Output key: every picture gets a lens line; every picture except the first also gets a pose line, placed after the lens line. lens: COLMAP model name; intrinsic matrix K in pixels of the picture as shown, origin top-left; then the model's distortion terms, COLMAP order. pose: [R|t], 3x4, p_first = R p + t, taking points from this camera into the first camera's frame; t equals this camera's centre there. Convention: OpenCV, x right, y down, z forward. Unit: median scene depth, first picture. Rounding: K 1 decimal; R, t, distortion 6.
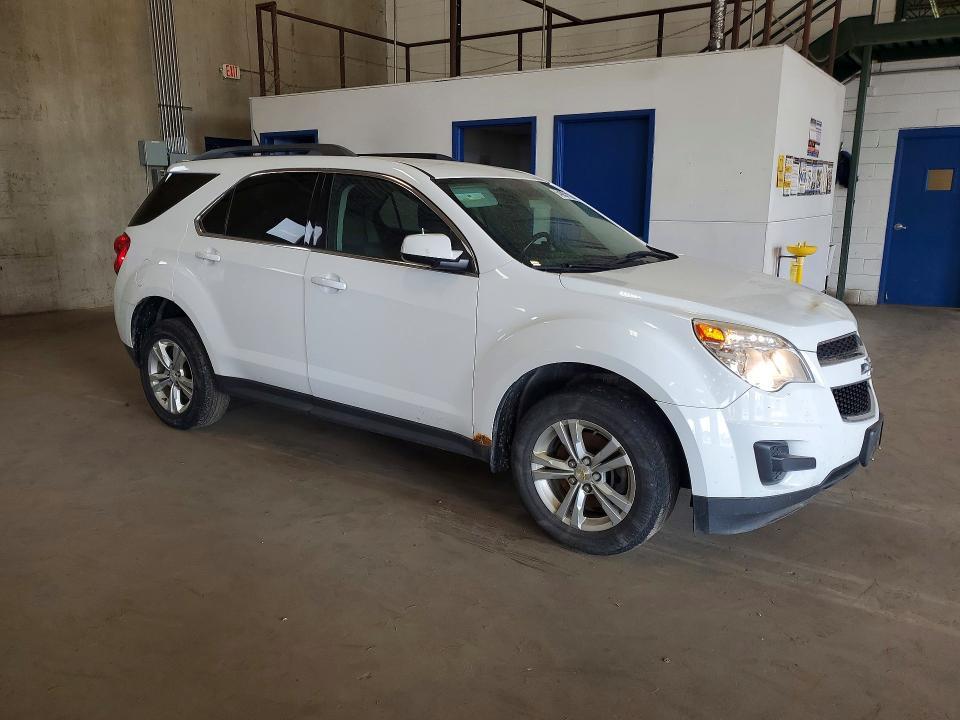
lens RADIAL K [[731.5, 0, 480.0], [0, 731.5, 360.0], [0, 0, 1]] dist [0.002056, 0.000822]
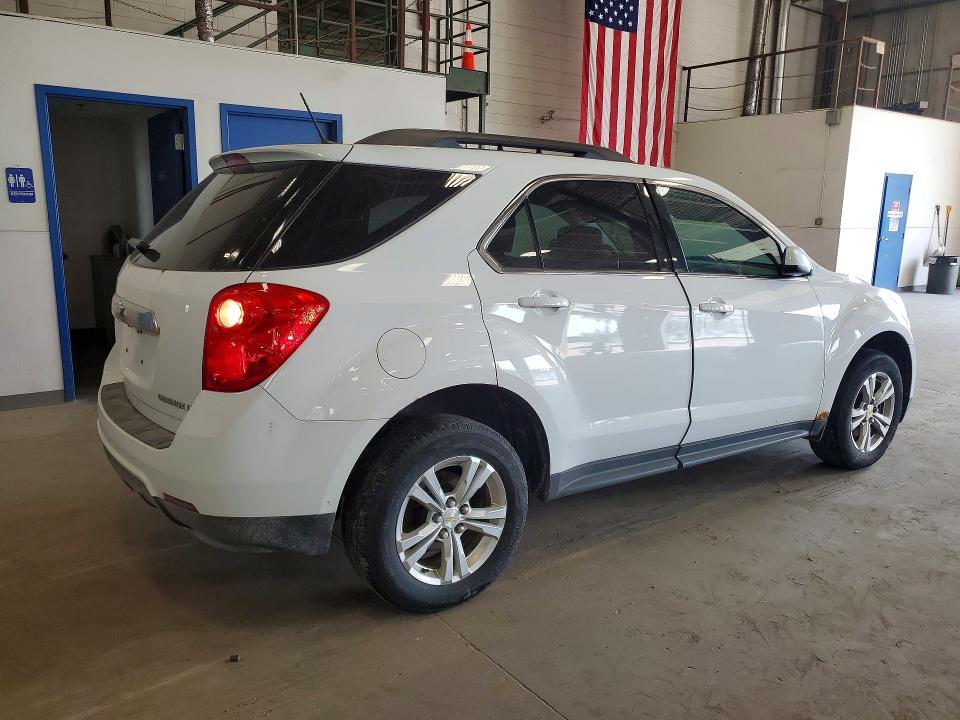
lens RADIAL K [[799.0, 0, 480.0], [0, 799.0, 360.0], [0, 0, 1]] dist [0.029973, -0.000486]
pose [[0.351018, -0.174553, 0.919955, -0.999557], [0.201125, 0.973595, 0.107989, -0.167782], [-0.914514, 0.147120, 0.376856, 0.739963]]
